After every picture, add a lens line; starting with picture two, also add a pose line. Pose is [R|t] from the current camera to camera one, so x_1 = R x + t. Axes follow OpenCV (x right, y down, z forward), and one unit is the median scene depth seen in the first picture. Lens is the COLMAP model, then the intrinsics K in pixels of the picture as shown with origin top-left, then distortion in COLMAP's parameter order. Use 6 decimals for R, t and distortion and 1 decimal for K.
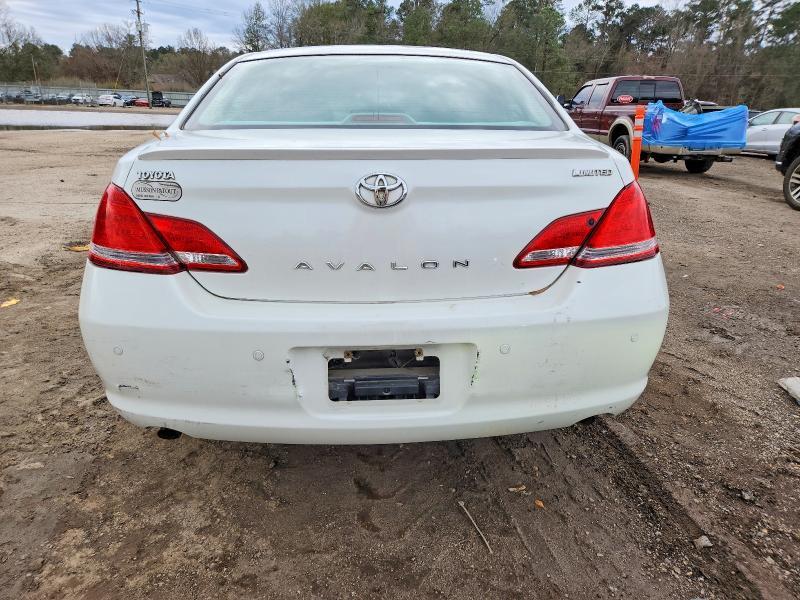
lens RADIAL K [[572.1, 0, 400.0], [0, 572.1, 300.0], [0, 0, 1]] dist [-0.003431, -0.003302]
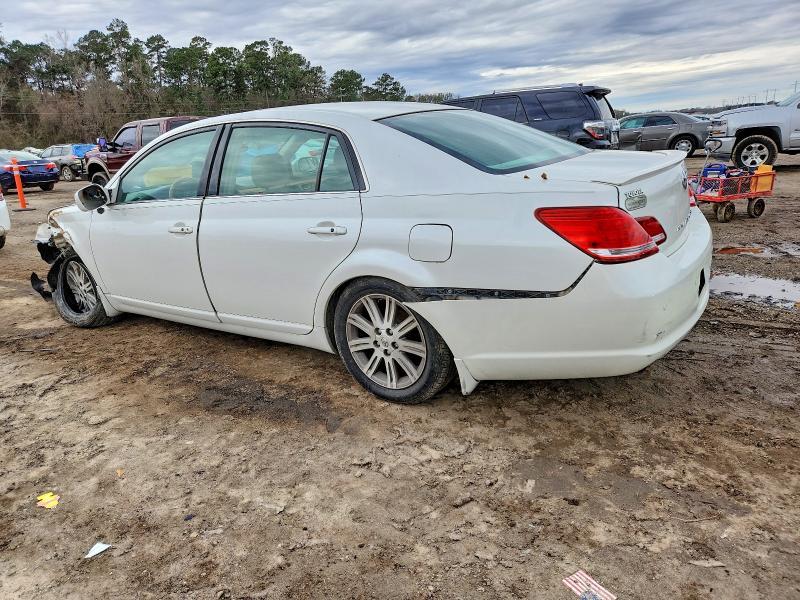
lens RADIAL K [[586.2, 0, 400.0], [0, 586.2, 300.0], [0, 0, 1]] dist [-0.001359, -0.000547]
pose [[0.561747, -0.273442, 0.780814, -0.107008], [0.323866, 0.941159, 0.096594, -0.015218], [-0.761283, 0.198618, 0.617252, 0.030412]]
